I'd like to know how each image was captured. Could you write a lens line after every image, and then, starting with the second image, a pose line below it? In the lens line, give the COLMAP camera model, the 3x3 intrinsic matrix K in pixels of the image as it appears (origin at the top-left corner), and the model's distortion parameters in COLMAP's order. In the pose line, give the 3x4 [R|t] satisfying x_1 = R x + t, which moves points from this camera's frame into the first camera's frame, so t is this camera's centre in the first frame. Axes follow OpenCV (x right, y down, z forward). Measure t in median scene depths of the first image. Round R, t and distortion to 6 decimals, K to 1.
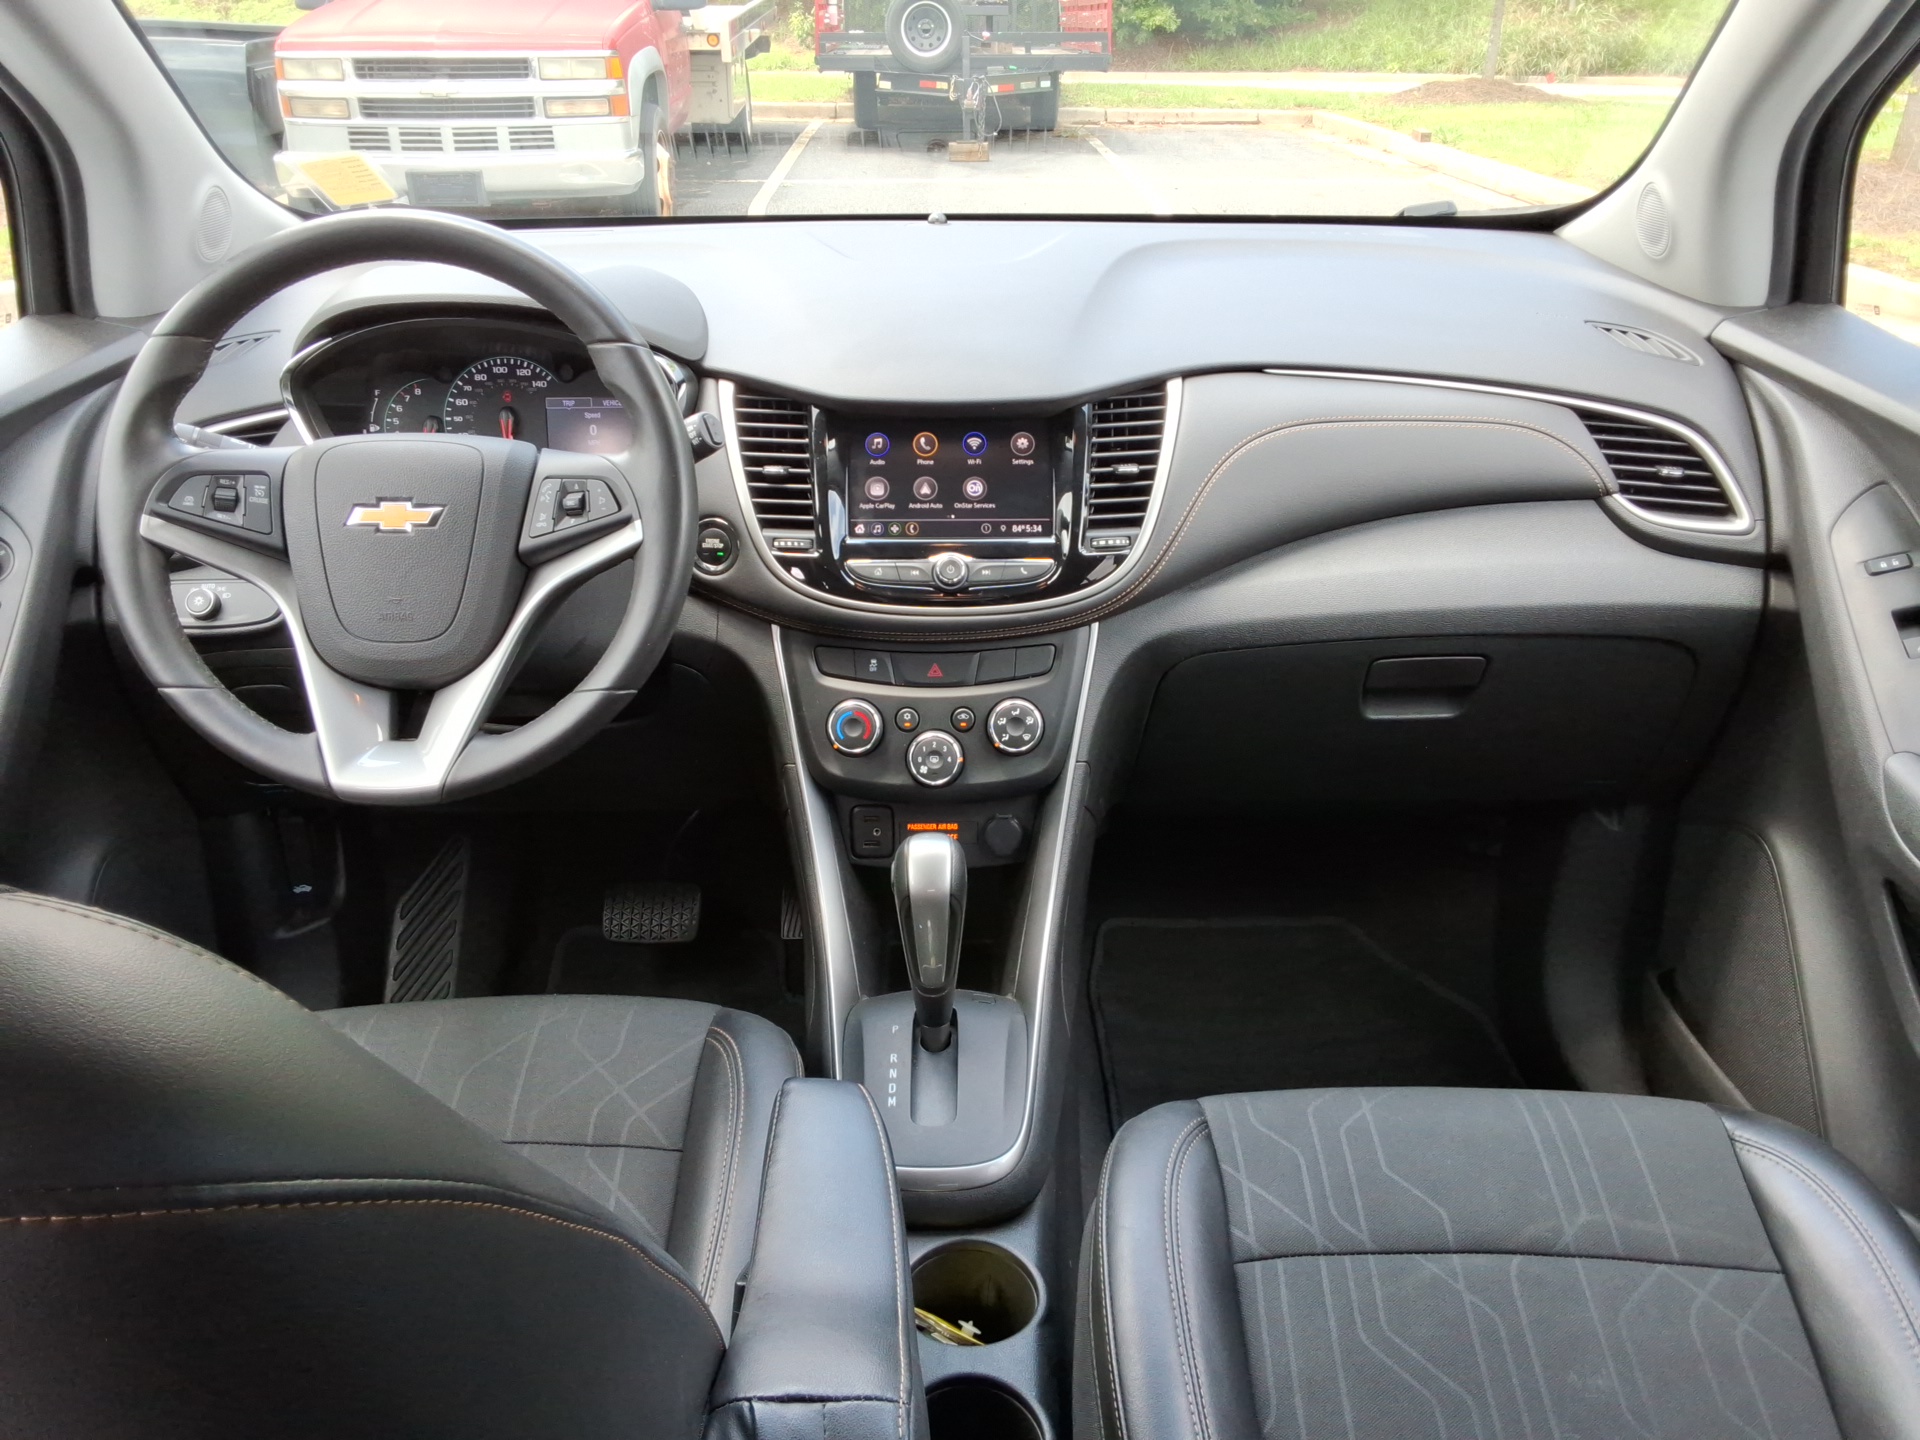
lens RADIAL K [[1551.9, 0, 1003.5], [0, 1551.9, 719.9], [0, 0, 1]] dist [0.109059, -0.179295]
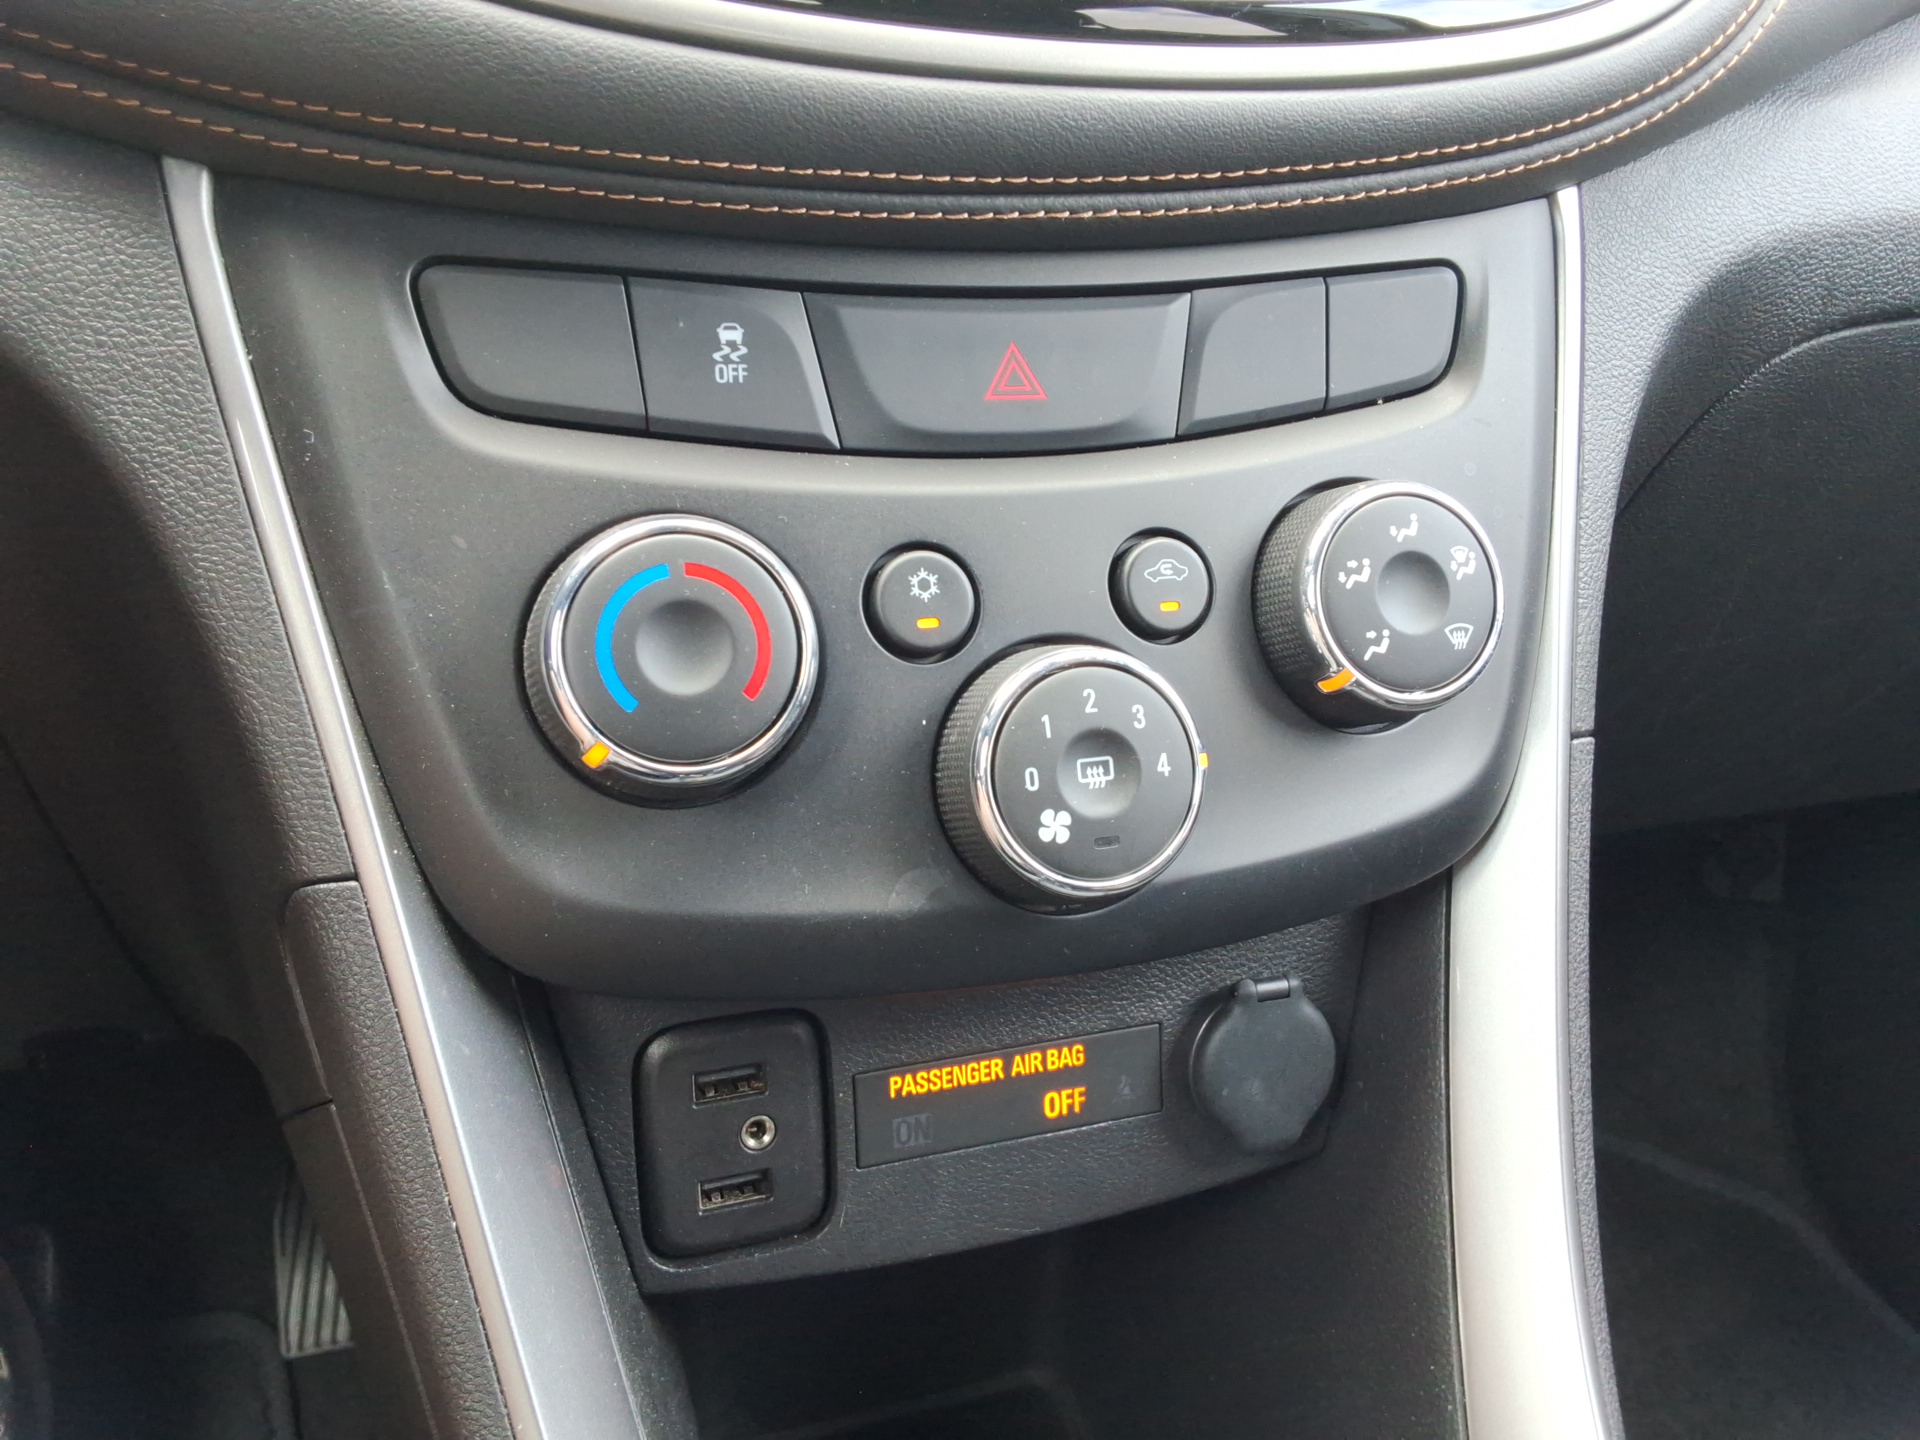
lens RADIAL K [[1543.9, 0, 971.9], [0, 1543.9, 707.0], [0, 0, 1]] dist [0.101794, -0.160196]
pose [[0.948272, -0.083563, 0.306263, -0.120778], [0.099754, 0.994302, -0.037573, 0.022435], [-0.301378, 0.066180, 0.951205, 0.799280]]
